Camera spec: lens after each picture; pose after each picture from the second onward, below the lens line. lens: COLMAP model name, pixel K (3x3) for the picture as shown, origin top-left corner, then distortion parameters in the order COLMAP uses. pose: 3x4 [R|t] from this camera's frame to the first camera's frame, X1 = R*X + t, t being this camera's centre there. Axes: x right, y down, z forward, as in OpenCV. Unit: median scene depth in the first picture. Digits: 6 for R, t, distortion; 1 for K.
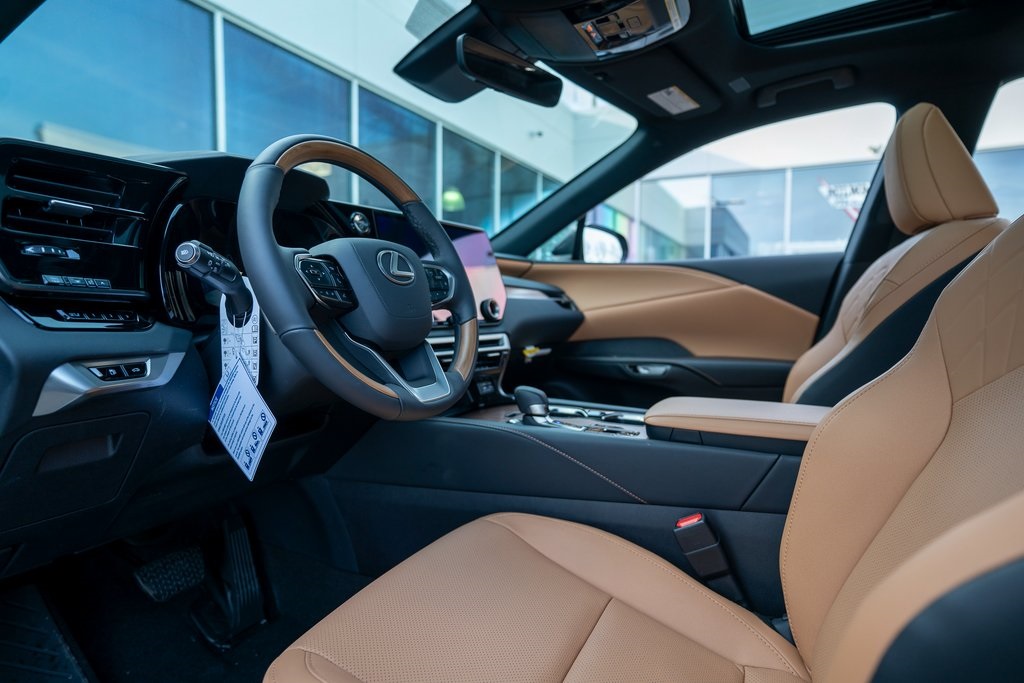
lens RADIAL K [[552.4, 0, 513.9], [0, 552.4, 336.9], [0, 0, 1]] dist [-0.001875, -0.000107]
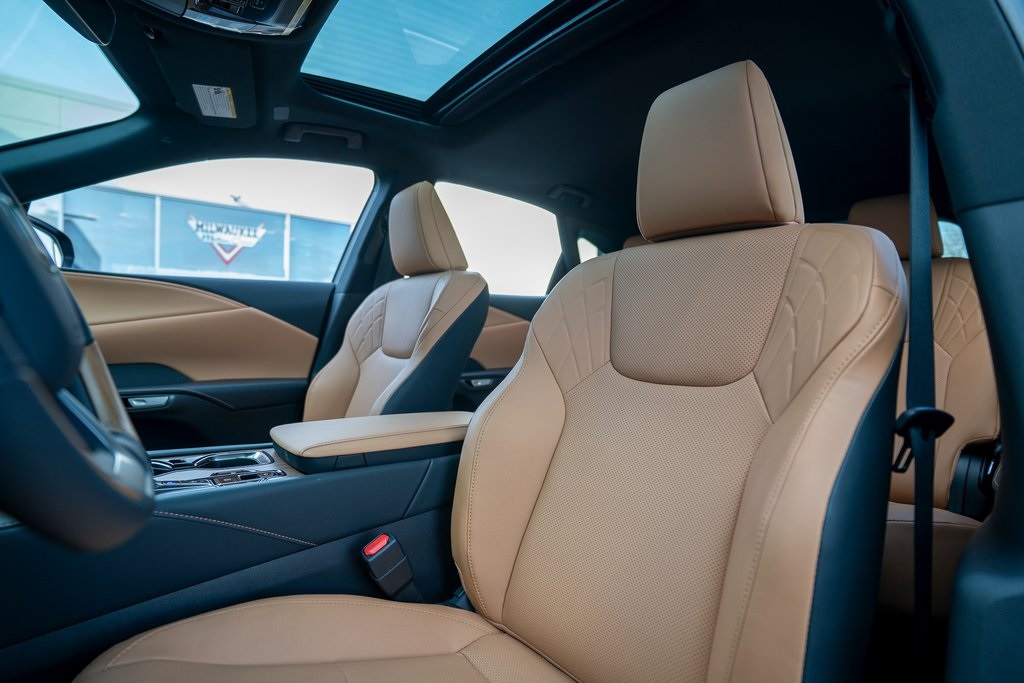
lens RADIAL K [[492.9, 0, 509.0], [0, 492.9, 345.2], [0, 0, 1]] dist [-0.045574, 0.010700]
pose [[0.464832, -0.015618, 0.885261, -0.197553], [0.035639, 0.999364, -0.001082, -0.008110], [-0.884682, 0.032052, 0.465093, 0.219398]]
